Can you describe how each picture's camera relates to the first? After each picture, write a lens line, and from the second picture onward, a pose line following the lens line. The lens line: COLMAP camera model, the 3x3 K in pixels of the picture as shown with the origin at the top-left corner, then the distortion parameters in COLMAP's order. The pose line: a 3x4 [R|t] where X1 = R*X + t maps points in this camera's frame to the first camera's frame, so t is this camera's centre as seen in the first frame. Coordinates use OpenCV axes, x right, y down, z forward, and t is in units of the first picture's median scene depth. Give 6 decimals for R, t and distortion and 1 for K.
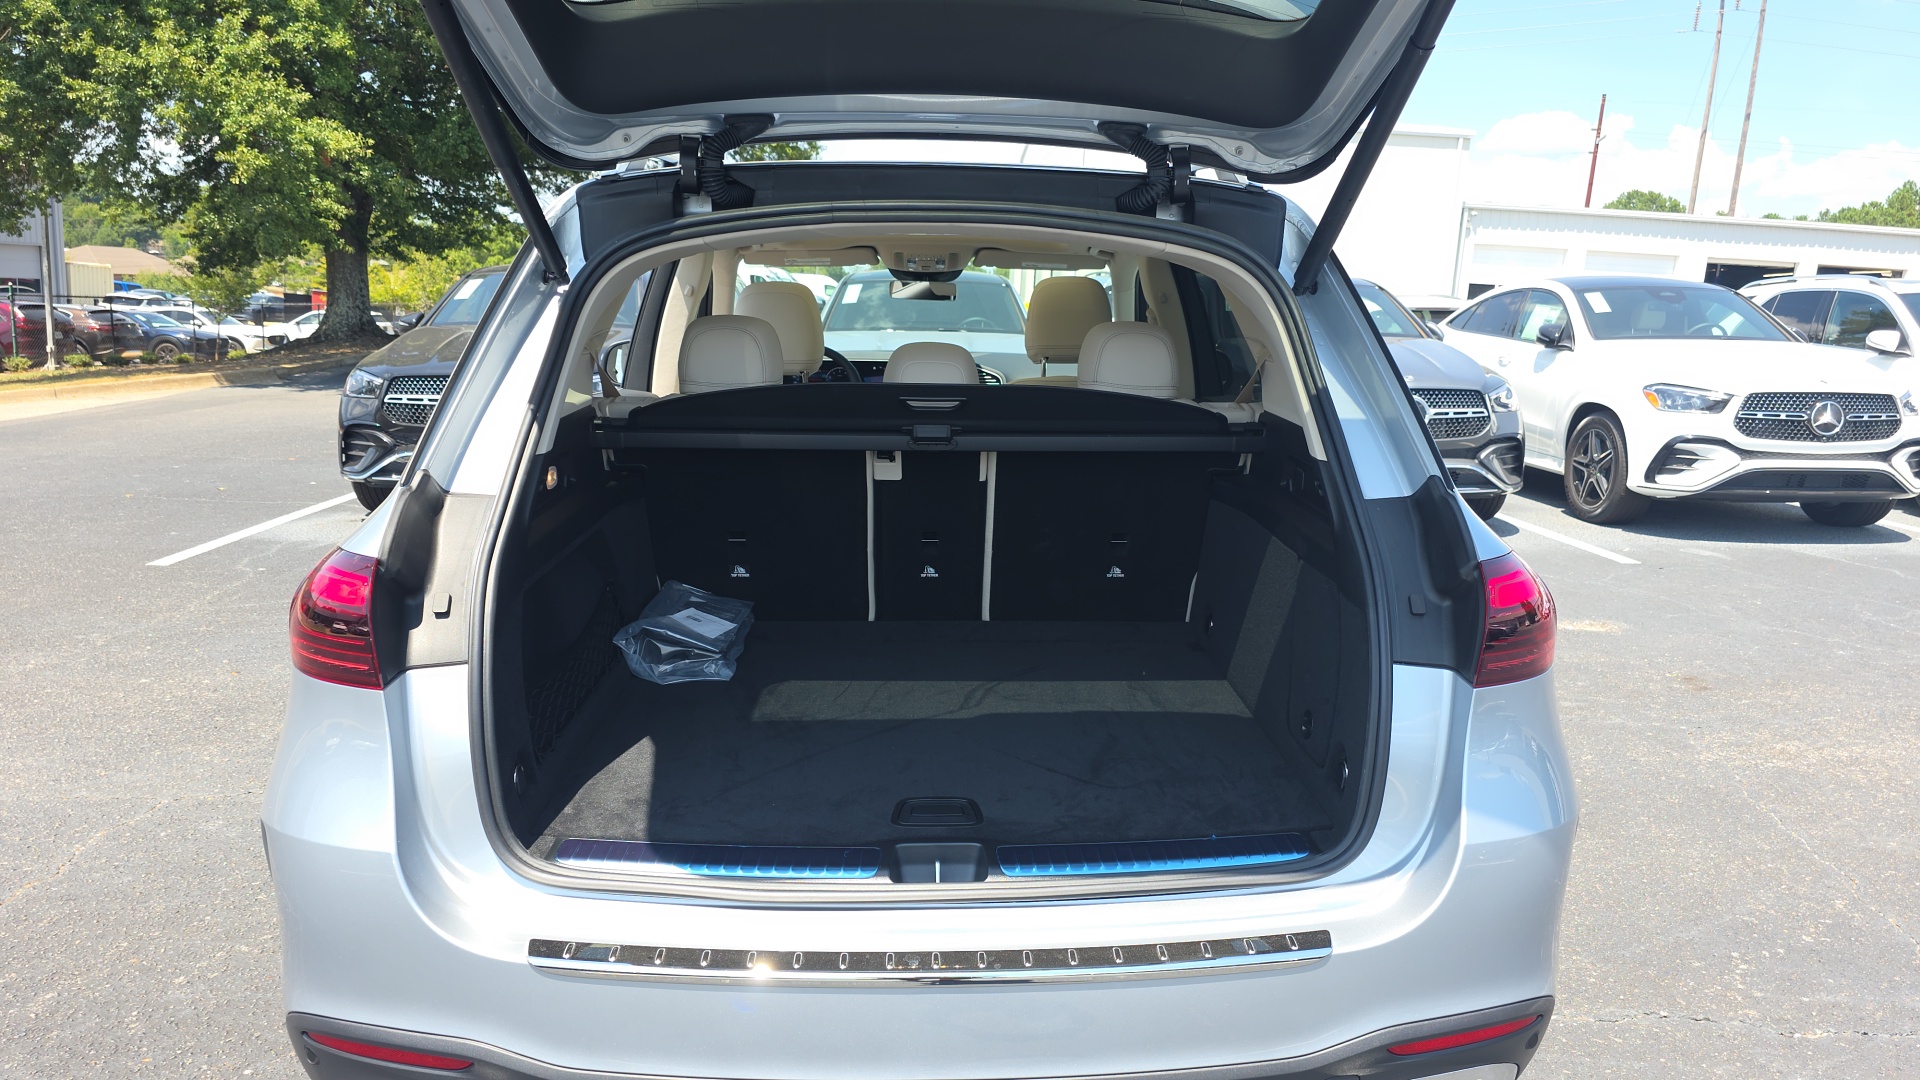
lens RADIAL K [[1321.7, 0, 964.3], [0, 1321.7, 524.8], [0, 0, 1]] dist [0.054882, -0.075118]
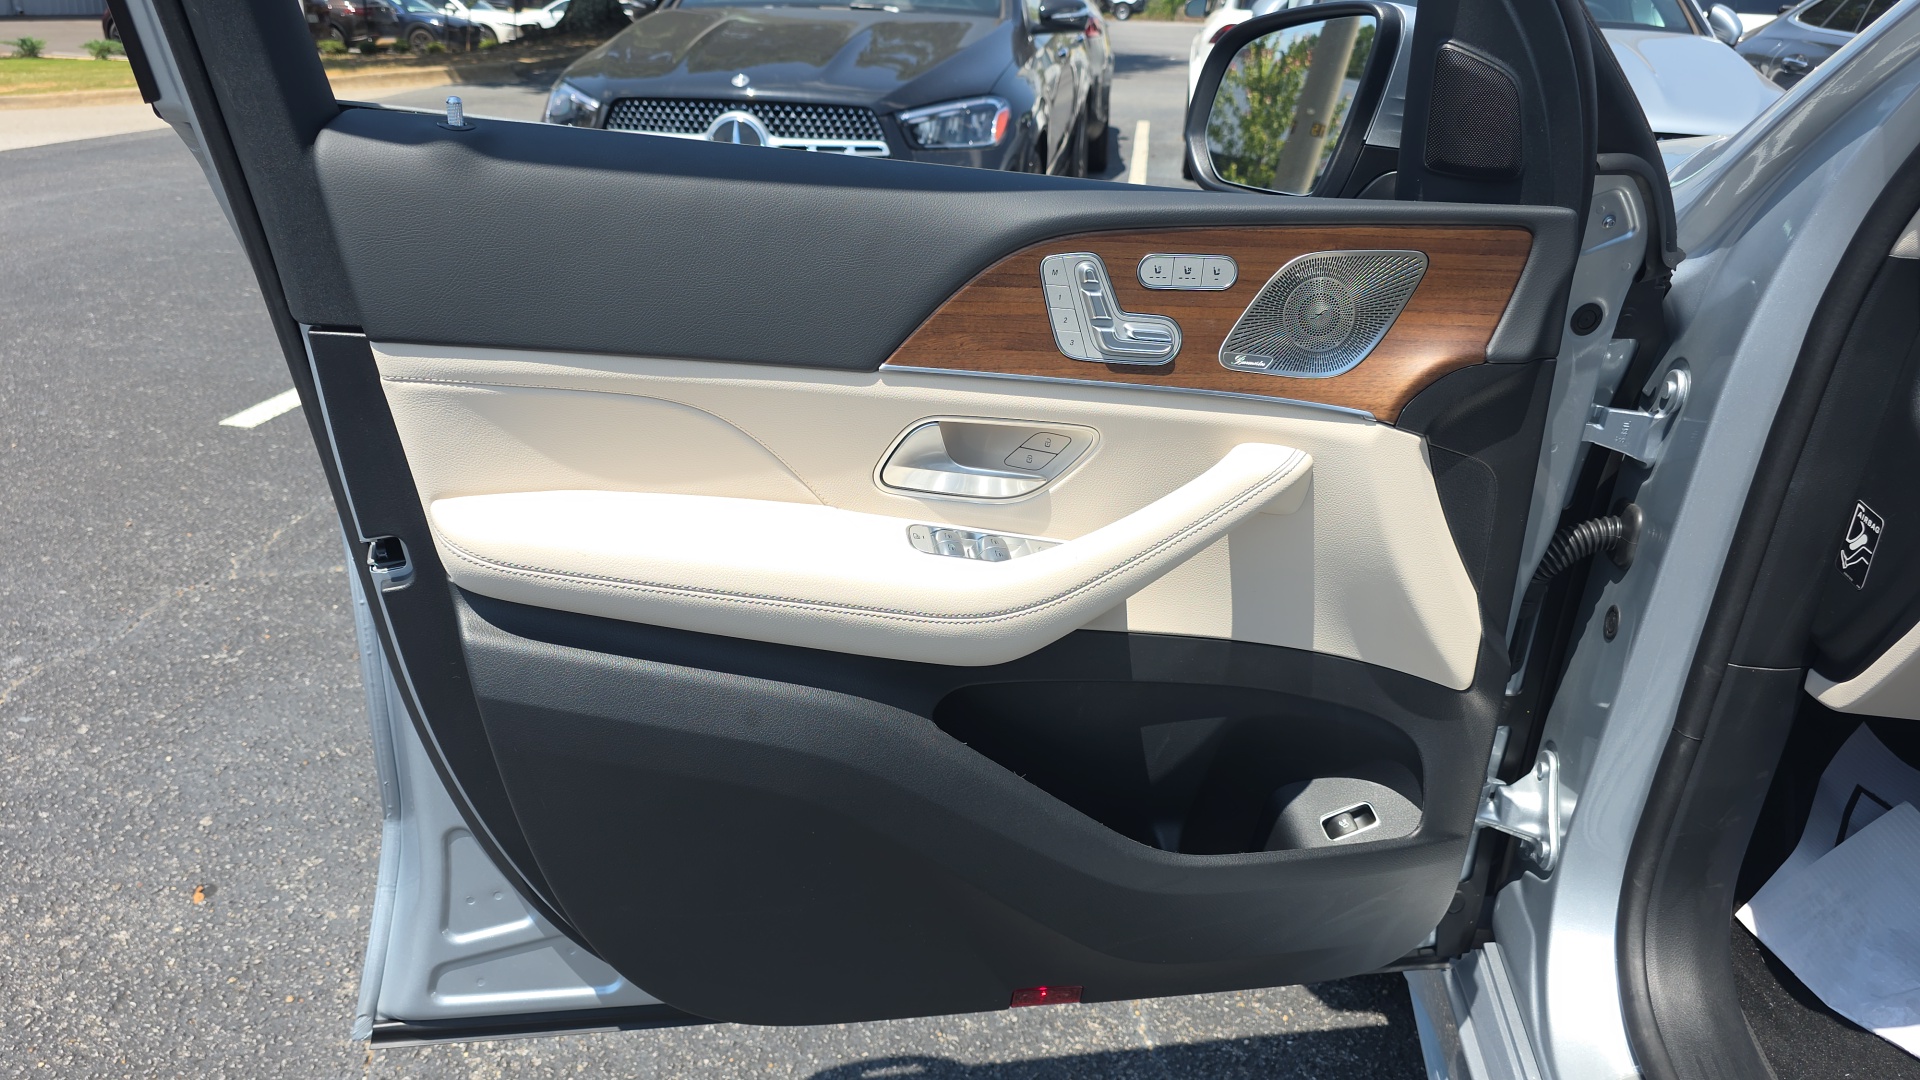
lens RADIAL K [[1321.7, 0, 964.3], [0, 1321.7, 524.8], [0, 0, 1]] dist [0.054882, -0.075118]
pose [[0.982685, 0.081255, -0.166517, -0.039740], [-0.044615, 0.976036, 0.212986, -0.014251], [0.179833, -0.201869, 0.962761, 0.102434]]
